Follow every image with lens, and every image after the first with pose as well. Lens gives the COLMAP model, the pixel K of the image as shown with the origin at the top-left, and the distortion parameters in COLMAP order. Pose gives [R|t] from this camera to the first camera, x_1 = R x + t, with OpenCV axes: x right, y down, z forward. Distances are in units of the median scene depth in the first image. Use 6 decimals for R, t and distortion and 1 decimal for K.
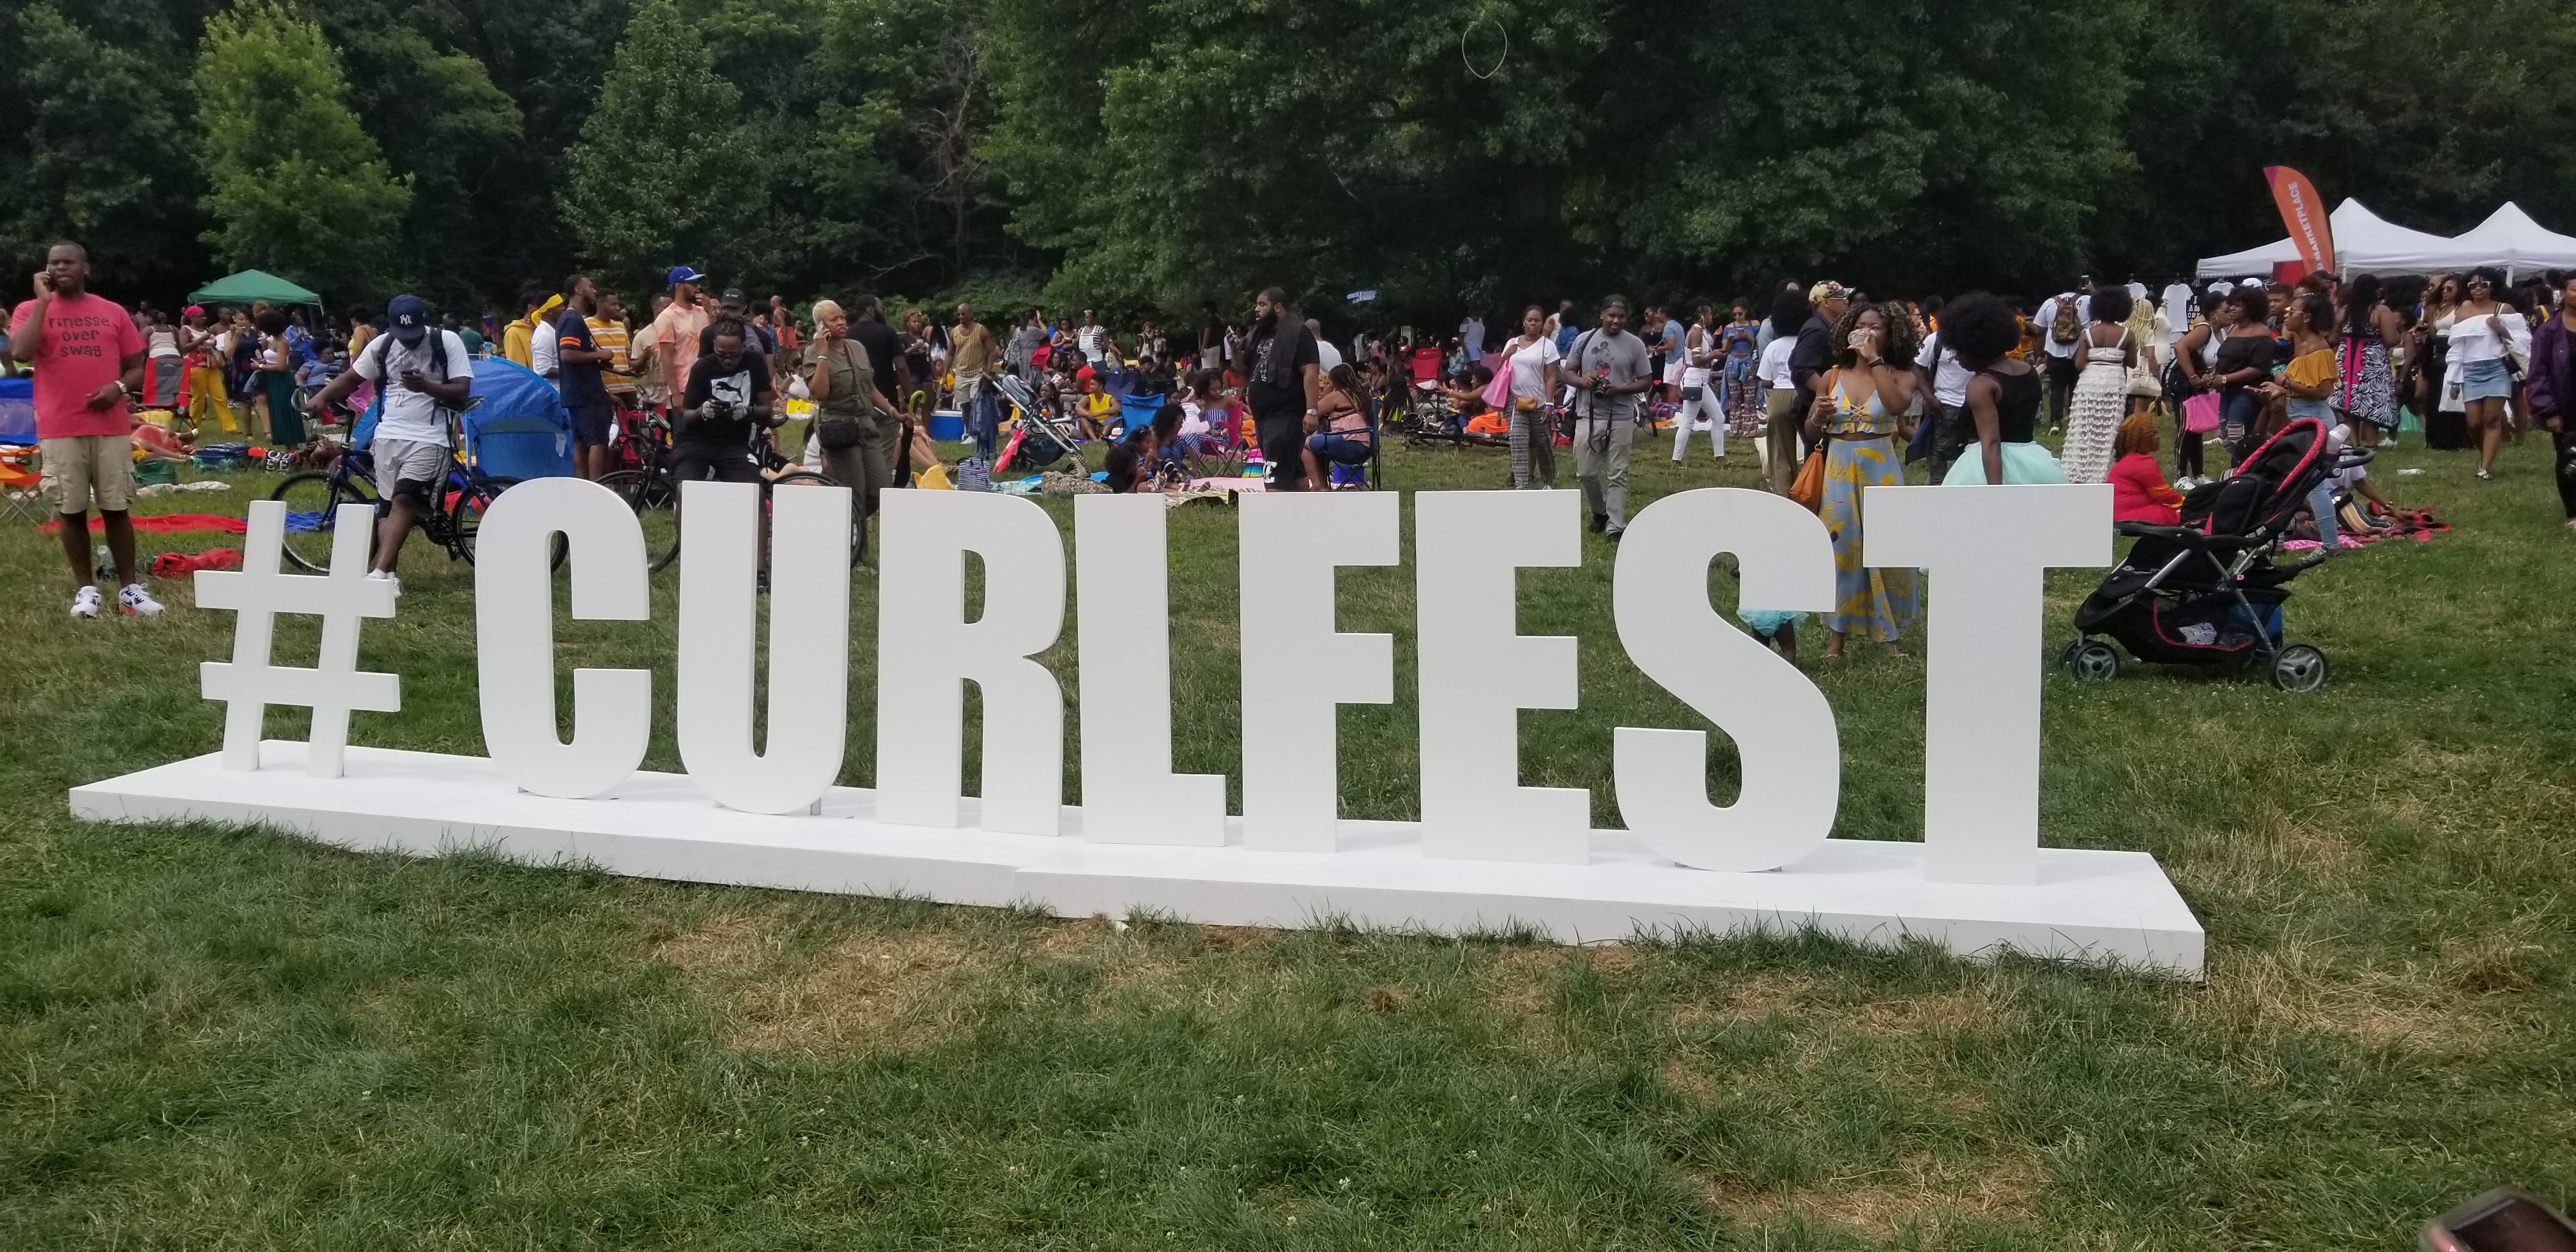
lens RADIAL K [[1970.0, 0, 1240.1], [0, 1970.0, 626.9], [0, 0, 1]] dist [0.003160, -0.032110]
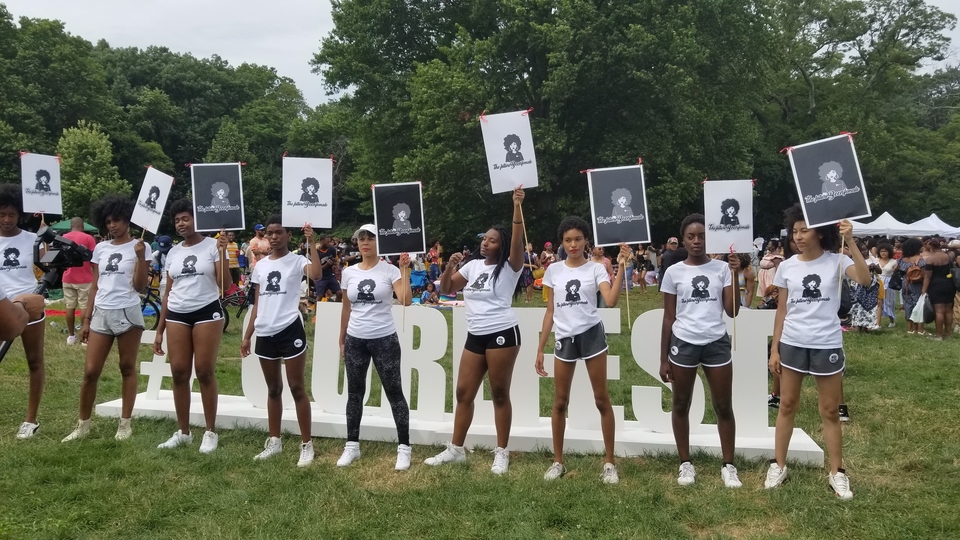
lens RADIAL K [[716.9, 0, 480.0], [0, 716.9, 270.0], [0, 0, 1]] dist [0.006203, -0.036118]
pose [[0.998508, 0.016603, 0.052023, -0.122829], [-0.010335, 0.992898, -0.118516, 0.005587], [-0.053622, 0.117801, 0.991588, -0.144874]]
